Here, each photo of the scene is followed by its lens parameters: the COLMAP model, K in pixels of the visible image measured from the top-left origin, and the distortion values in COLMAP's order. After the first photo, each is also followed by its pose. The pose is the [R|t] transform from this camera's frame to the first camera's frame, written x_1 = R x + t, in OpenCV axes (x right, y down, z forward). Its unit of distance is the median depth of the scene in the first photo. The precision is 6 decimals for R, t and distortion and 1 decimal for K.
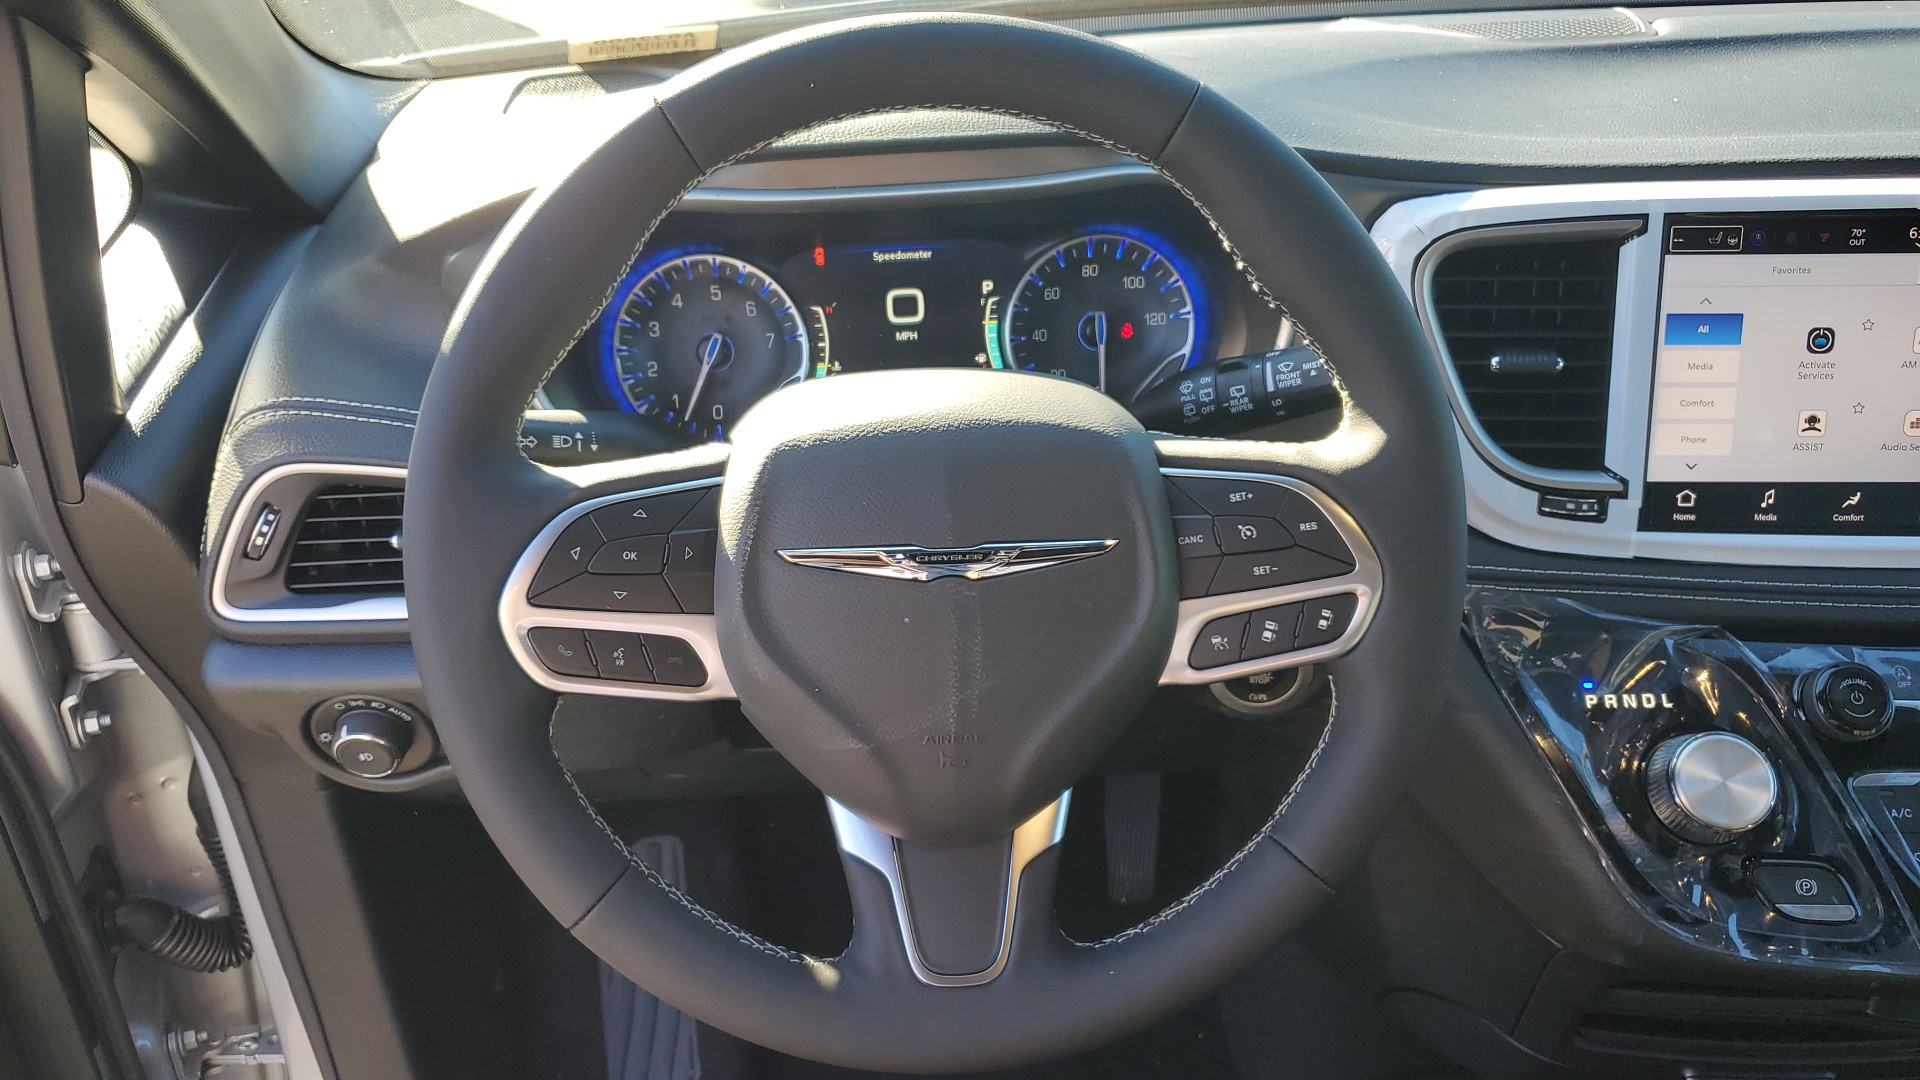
lens RADIAL K [[1481.3, 0, 950.9], [0, 1481.3, 525.8], [0, 0, 1]] dist [0.082414, -0.078604]
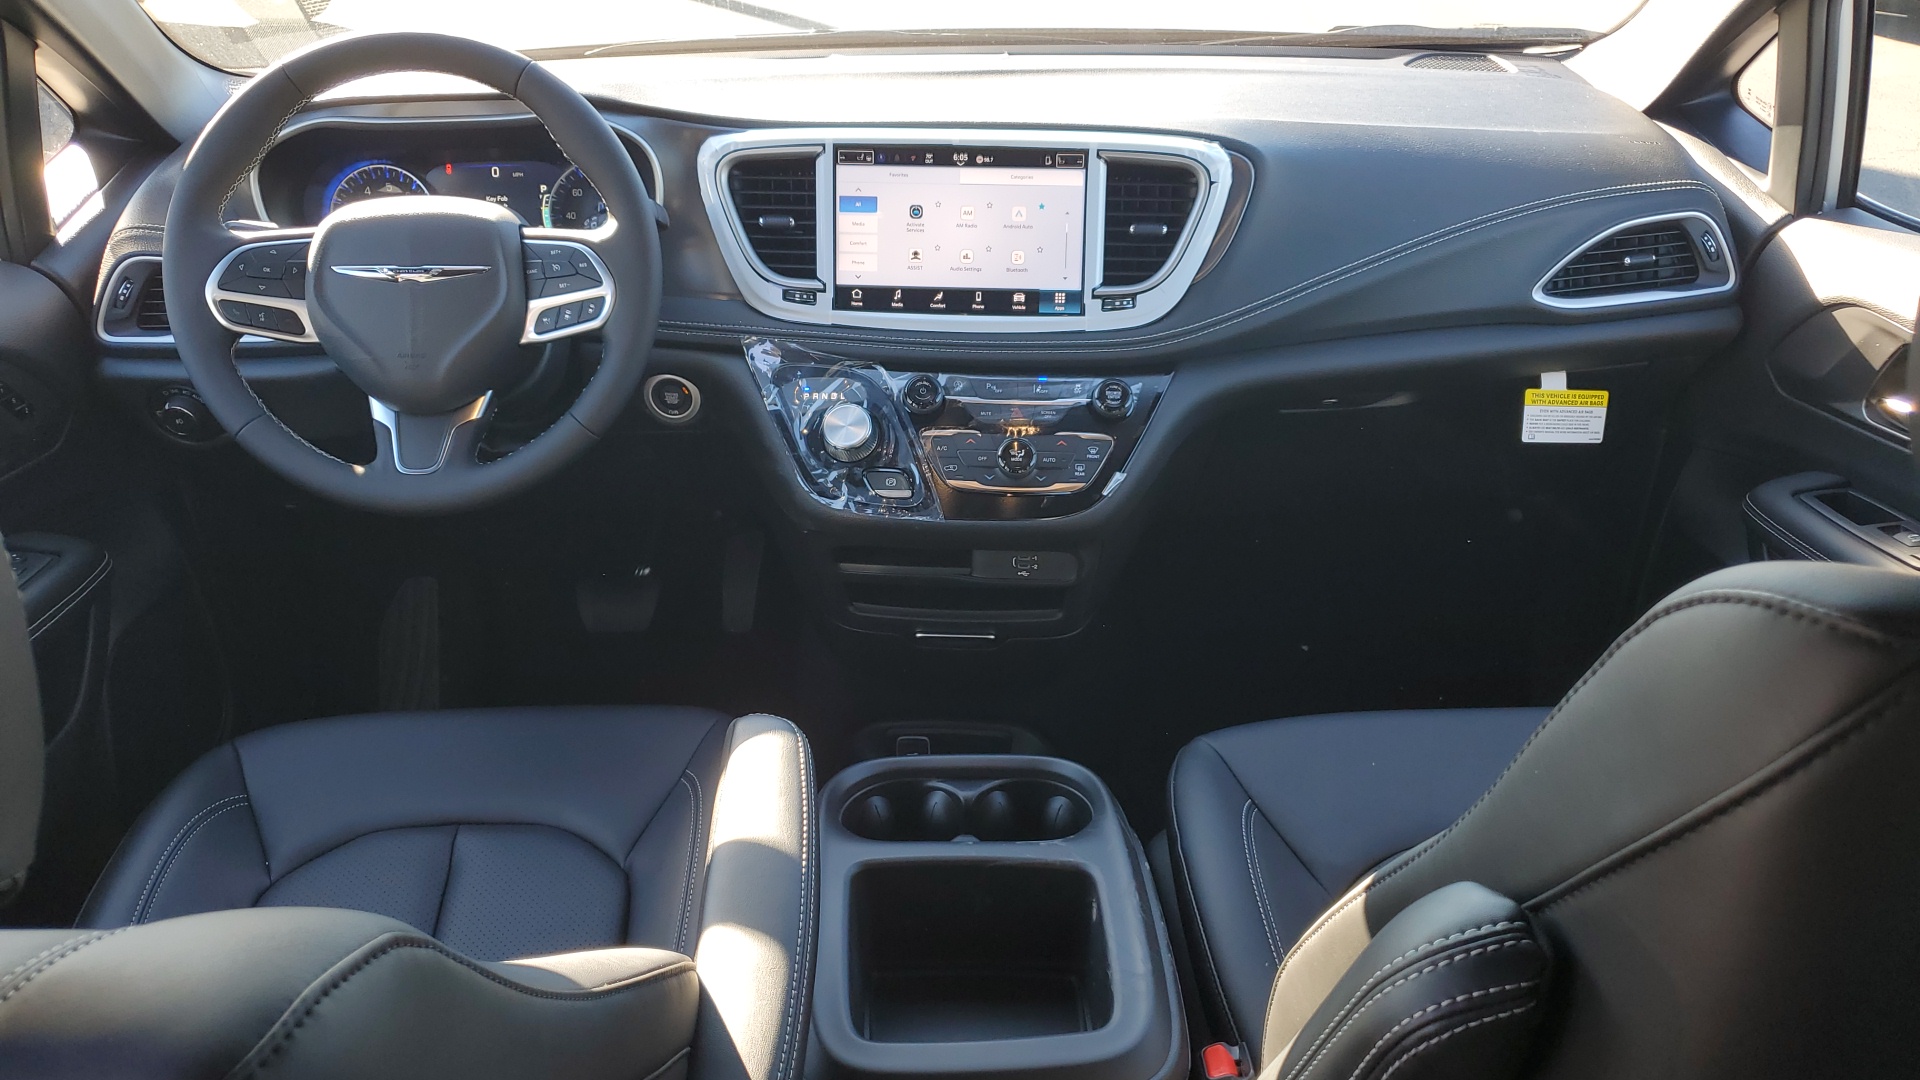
lens RADIAL K [[1481.3, 0, 971.2], [0, 1481.3, 595.0], [0, 0, 1]] dist [0.082414, -0.078604]
pose [[0.999528, 0.025267, -0.017497, 0.681388], [-0.025428, 0.999636, -0.009003, 0.387093], [0.017263, 0.009444, 0.999806, -0.927241]]
